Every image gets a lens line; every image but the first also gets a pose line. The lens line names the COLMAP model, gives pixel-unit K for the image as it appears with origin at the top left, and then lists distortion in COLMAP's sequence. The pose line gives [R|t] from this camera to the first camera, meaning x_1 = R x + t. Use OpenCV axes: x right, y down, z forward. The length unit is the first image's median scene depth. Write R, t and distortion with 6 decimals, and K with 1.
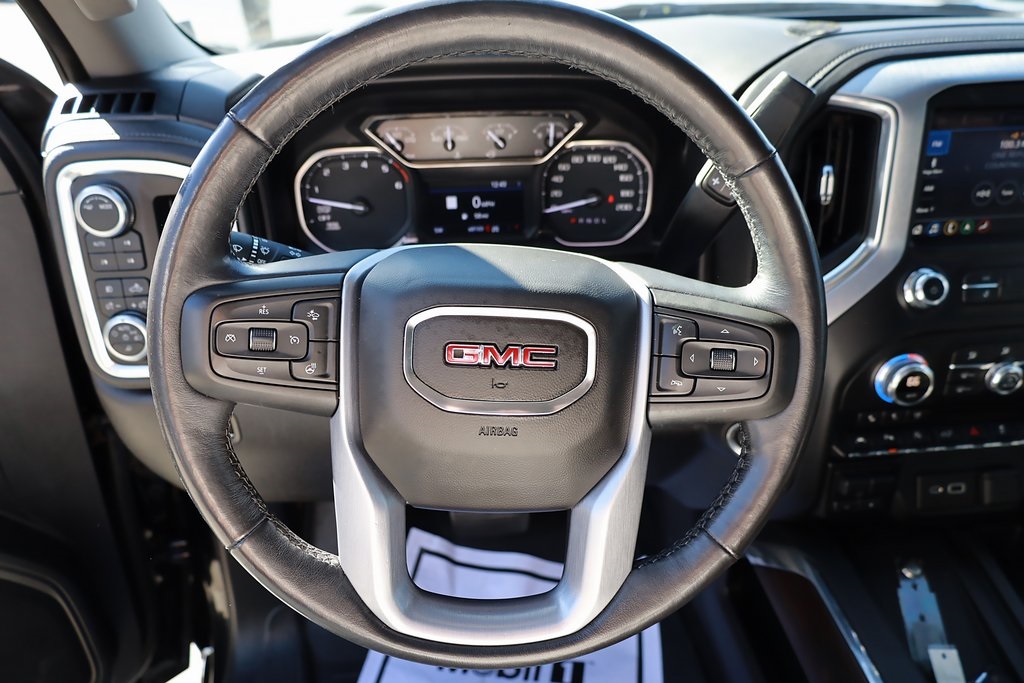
lens RADIAL K [[692.5, 0, 512.9], [0, 692.5, 338.0], [0, 0, 1]] dist [0.001374, 0.000899]
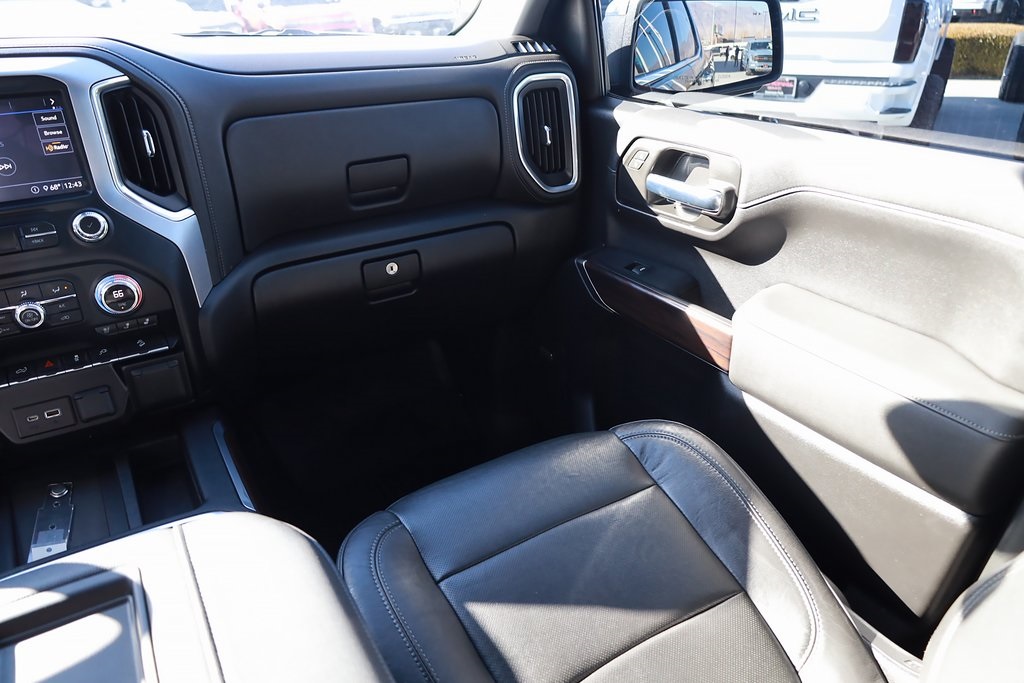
lens RADIAL K [[706.2, 0, 511.0], [0, 706.2, 343.4], [0, 0, 1]] dist [0.001299, -0.000031]
pose [[0.900206, -0.201144, 0.386226, 1.009526], [0.222833, 0.974786, -0.011711, 0.322858], [-0.374132, 0.096607, 0.922330, -0.505018]]
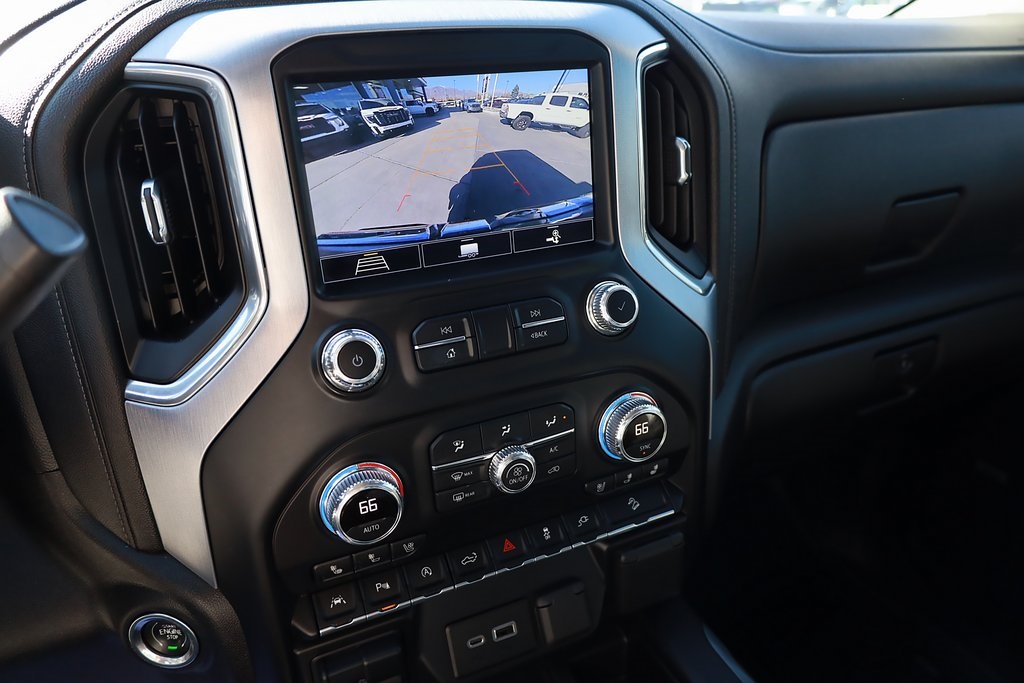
lens RADIAL K [[706.2, 0, 511.0], [0, 706.2, 343.4], [0, 0, 1]] dist [0.001299, -0.000031]
pose [[0.943591, -0.141634, 0.299294, 0.530149], [0.165572, 0.984603, -0.056062, -0.025141], [-0.286745, 0.102454, 0.952513, 0.338276]]
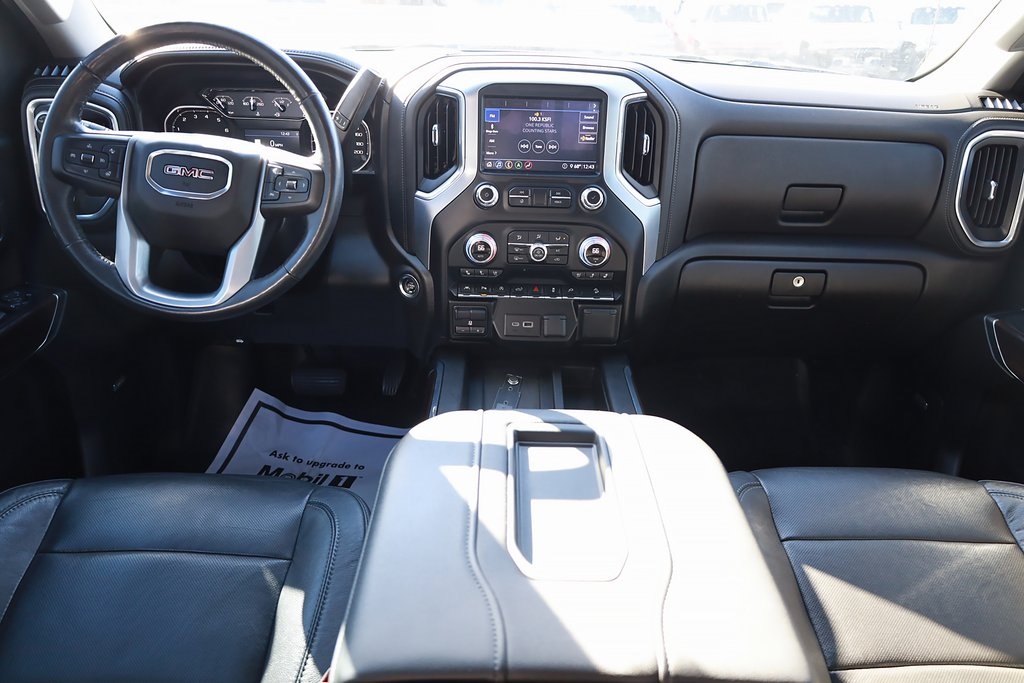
lens RADIAL K [[710.2, 0, 518.1], [0, 710.2, 345.6], [0, 0, 1]] dist [0.000917, -0.002954]
pose [[0.996193, 0.074421, -0.045402, 0.775054], [-0.077143, 0.995122, -0.061491, 0.417842], [0.040605, 0.064759, 0.997074, -0.800460]]
